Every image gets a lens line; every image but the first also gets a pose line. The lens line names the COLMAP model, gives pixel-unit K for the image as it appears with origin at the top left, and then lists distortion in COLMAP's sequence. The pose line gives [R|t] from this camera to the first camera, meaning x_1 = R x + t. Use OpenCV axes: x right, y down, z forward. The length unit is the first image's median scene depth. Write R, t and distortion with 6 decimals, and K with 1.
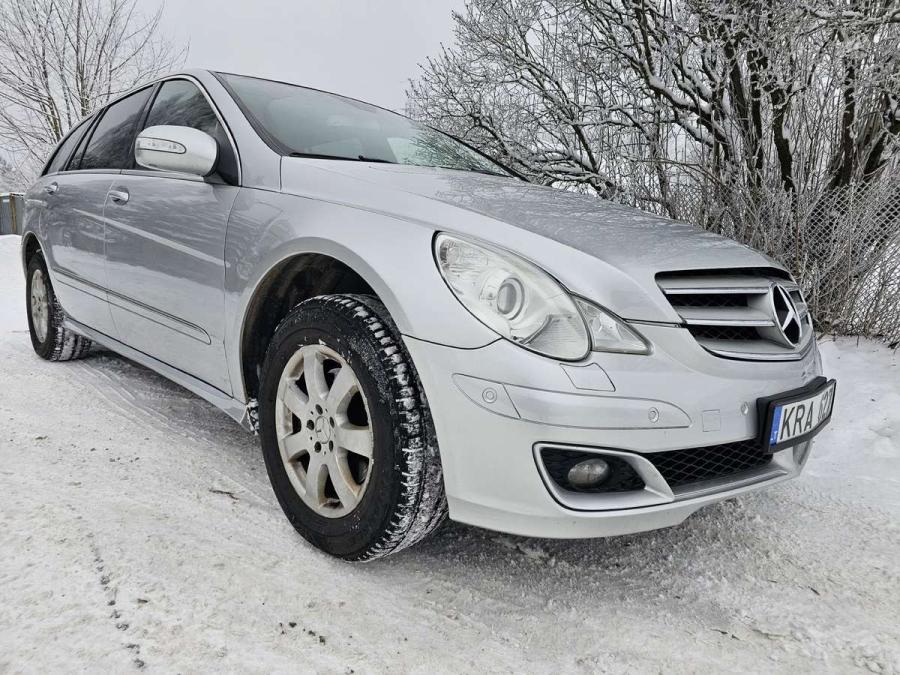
lens RADIAL K [[577.9, 0, 453.1], [0, 577.9, 344.2], [0, 0, 1]] dist [0.045190, -0.030625]
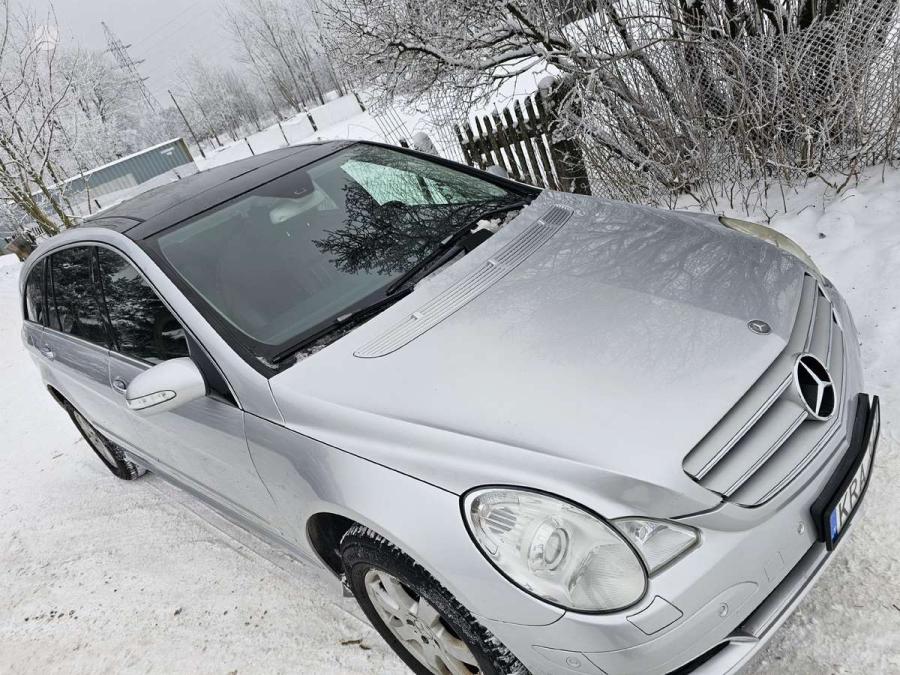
lens RADIAL K [[578.7, 0, 445.0], [0, 578.7, 339.8], [0, 0, 1]] dist [0.043863, -0.030678]
pose [[0.923157, -0.368815, -0.108427, 0.118064], [0.384423, 0.885643, 0.260492, -0.530350], [-0.000046, -0.282157, 0.959368, 0.079390]]
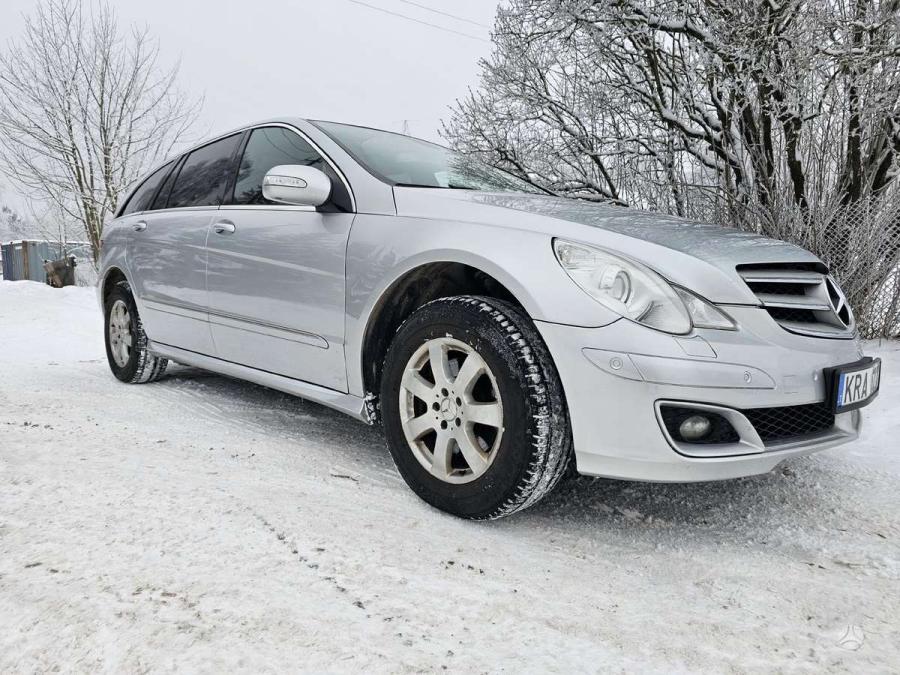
lens RADIAL K [[578.7, 0, 445.0], [0, 578.7, 339.8], [0, 0, 1]] dist [0.043863, -0.030678]
pose [[0.999514, -0.029902, -0.008788, -0.188013], [0.029286, 0.997557, -0.063425, 0.068909], [0.010663, 0.063137, 0.997948, -0.163191]]
